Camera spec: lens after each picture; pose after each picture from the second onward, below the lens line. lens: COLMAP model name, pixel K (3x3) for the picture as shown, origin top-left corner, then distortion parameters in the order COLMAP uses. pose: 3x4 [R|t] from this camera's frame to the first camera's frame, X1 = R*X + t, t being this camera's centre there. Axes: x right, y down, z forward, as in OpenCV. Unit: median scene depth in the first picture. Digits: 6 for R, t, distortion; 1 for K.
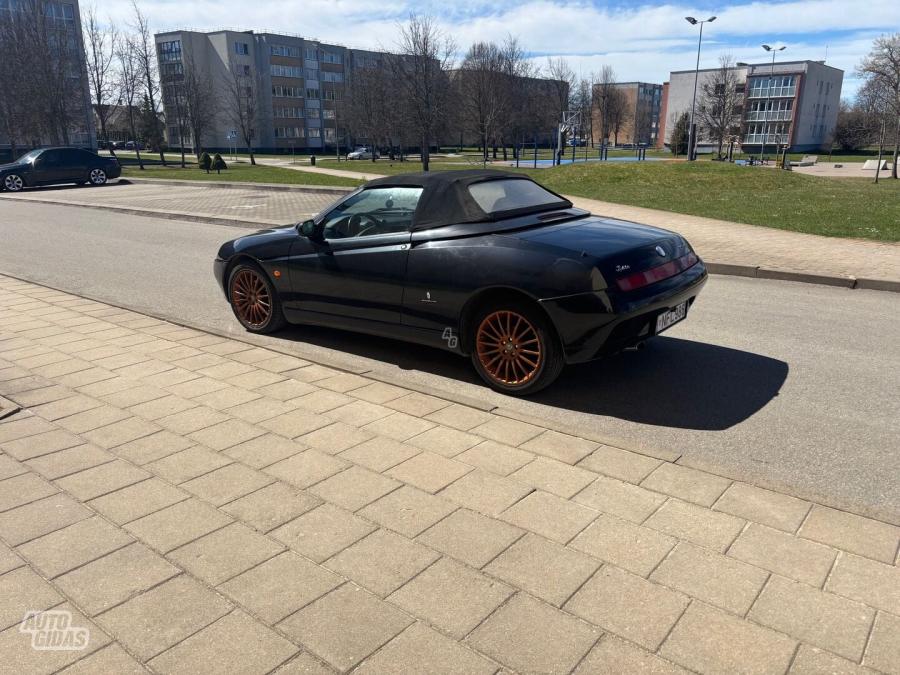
lens RADIAL K [[681.1, 0, 464.9], [0, 681.1, 334.9], [0, 0, 1]] dist [0.069100, -0.081323]
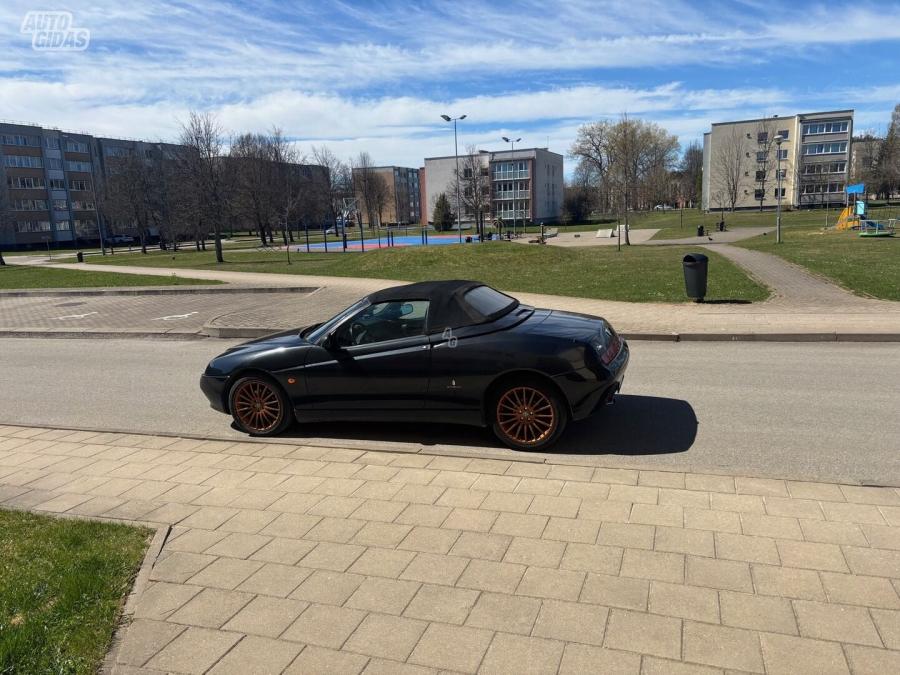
lens RADIAL K [[681.1, 0, 464.9], [0, 681.1, 334.9], [0, 0, 1]] dist [0.069100, -0.081323]
pose [[0.938803, -0.097268, 0.330436, -0.100733], [0.131766, 0.987749, -0.083605, -0.008530], [-0.318256, 0.122029, 0.940118, -0.048155]]
